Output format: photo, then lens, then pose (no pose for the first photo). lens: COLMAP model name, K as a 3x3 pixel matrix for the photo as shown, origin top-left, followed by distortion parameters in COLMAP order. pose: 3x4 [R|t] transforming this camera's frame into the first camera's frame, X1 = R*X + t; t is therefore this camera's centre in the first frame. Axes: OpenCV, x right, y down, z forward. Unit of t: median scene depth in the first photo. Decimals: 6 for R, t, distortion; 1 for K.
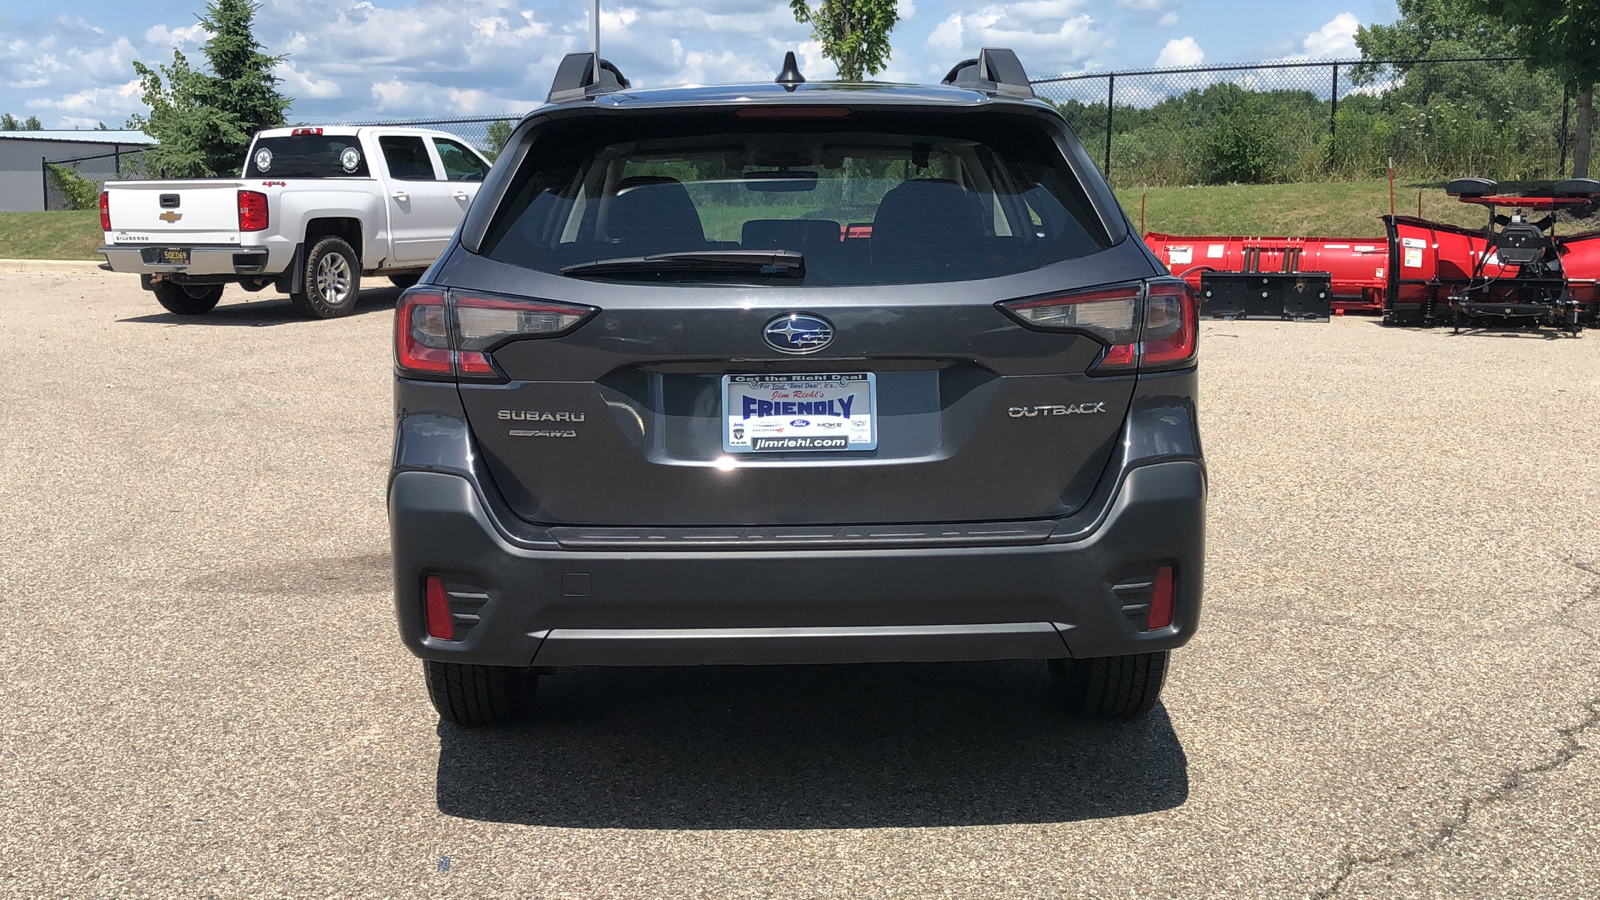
lens RADIAL K [[1803.3, 0, 791.7], [0, 1803.3, 397.1], [0, 0, 1]] dist [0.149926, -0.484025]
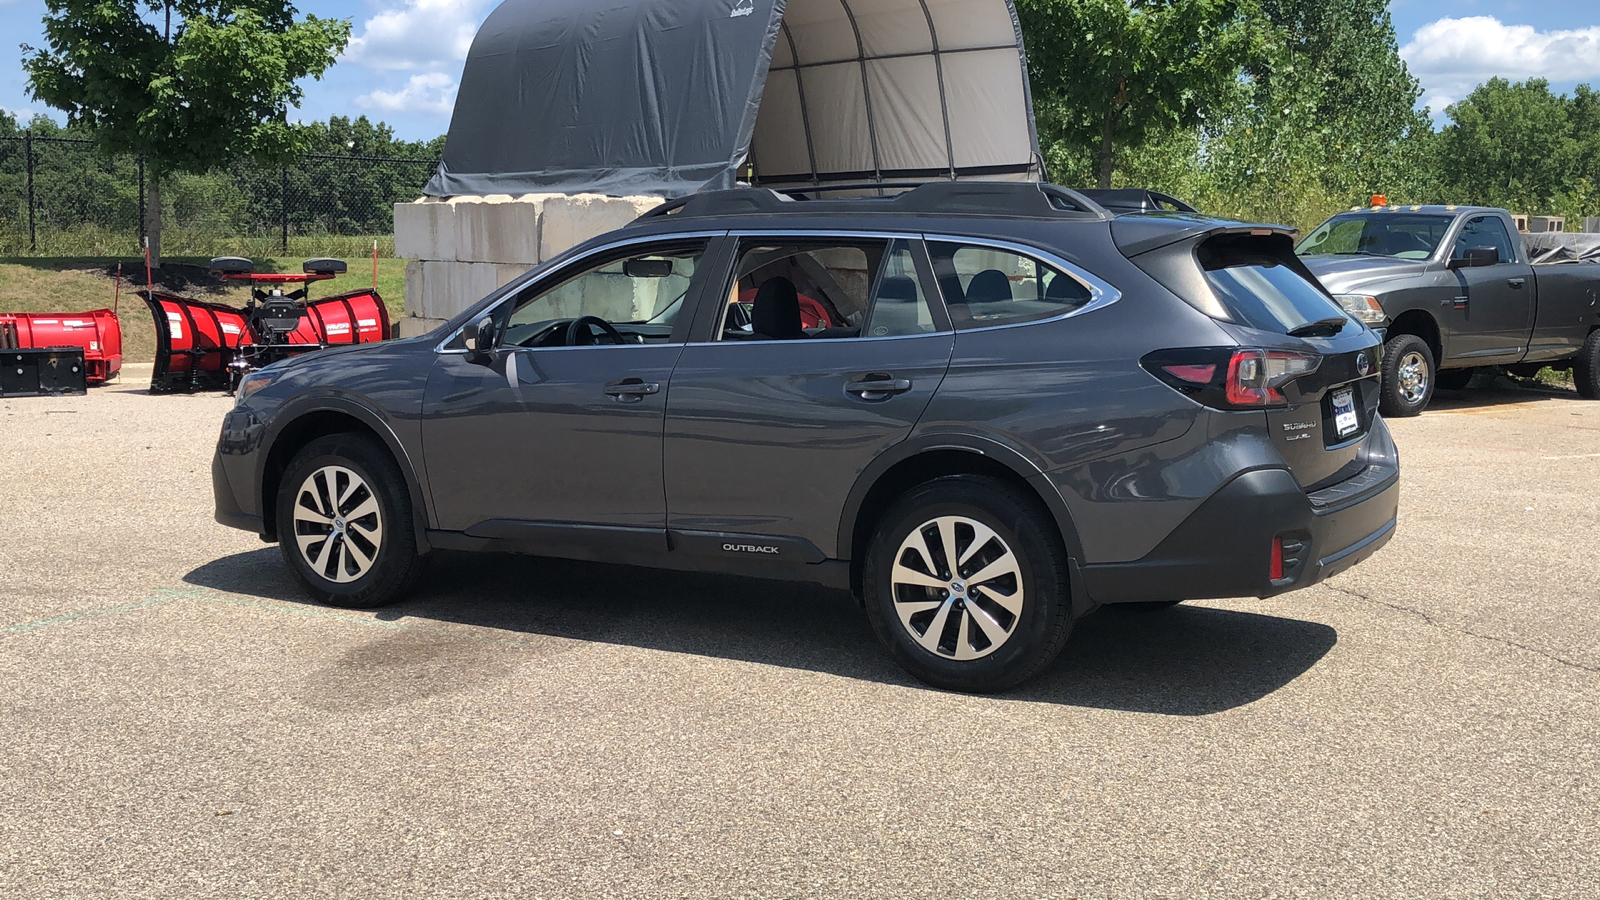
lens RADIAL K [[1803.3, 0, 791.7], [0, 1803.3, 397.1], [0, 0, 1]] dist [0.149926, -0.484025]
pose [[0.520730, -0.060751, 0.851557, -1.597473], [0.093393, 0.995532, 0.013912, -0.071978], [-0.848597, 0.072286, 0.524077, 0.516904]]
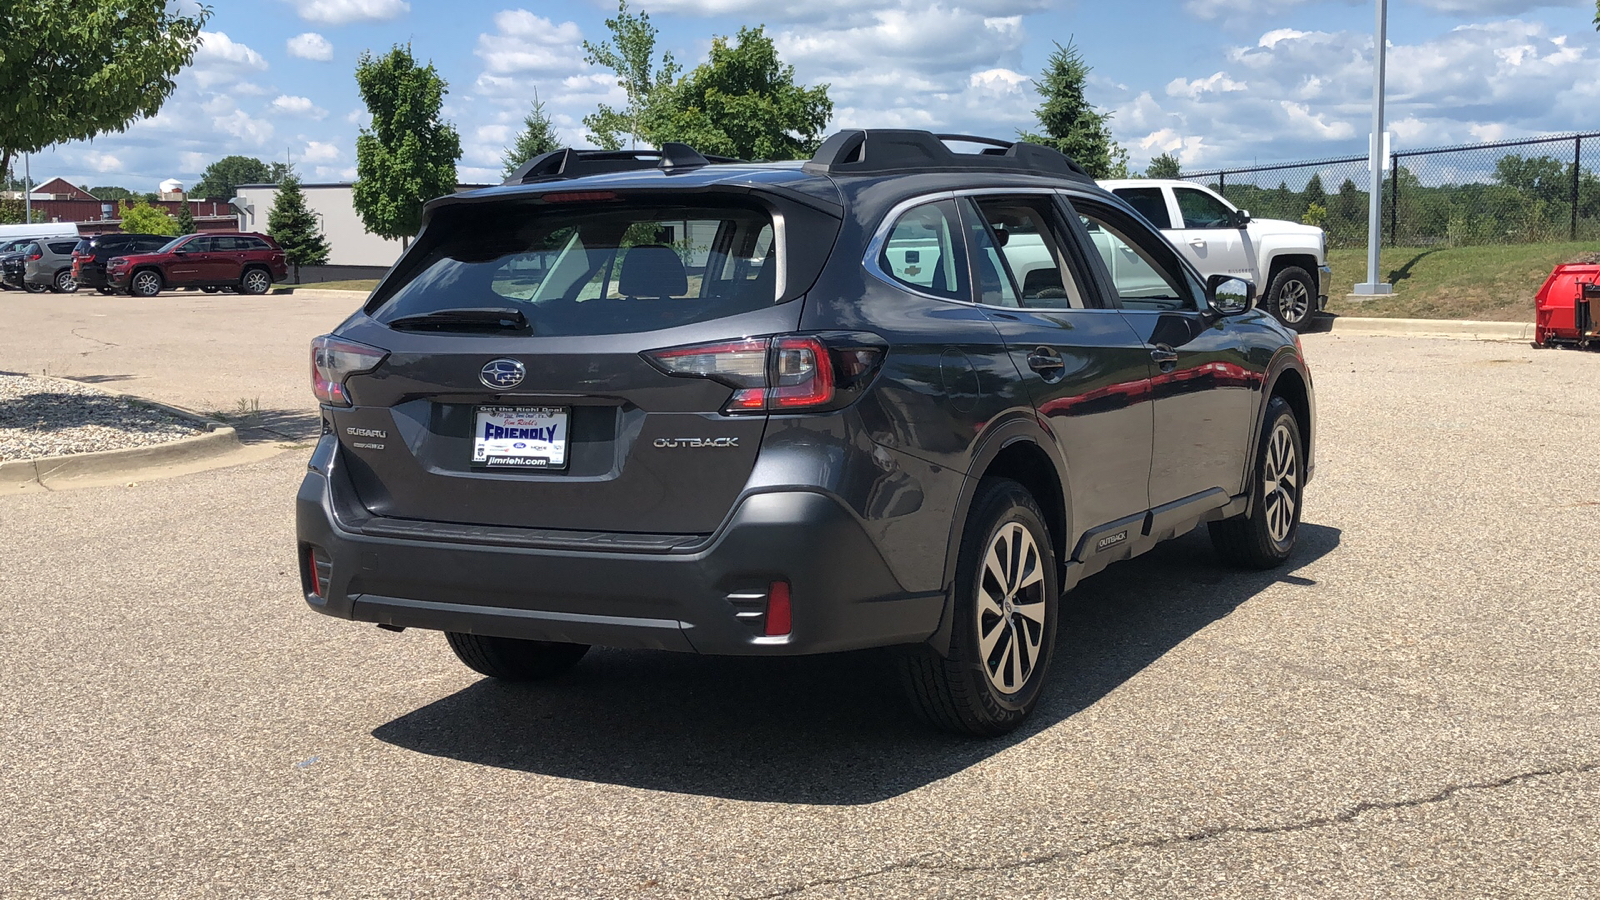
lens RADIAL K [[1803.3, 0, 791.7], [0, 1803.3, 397.1], [0, 0, 1]] dist [0.149926, -0.484025]
pose [[0.857962, 0.025181, -0.513096, 0.763604], [-0.037232, 0.999219, -0.013220, -0.008928], [0.512362, 0.030446, 0.858229, 0.015852]]
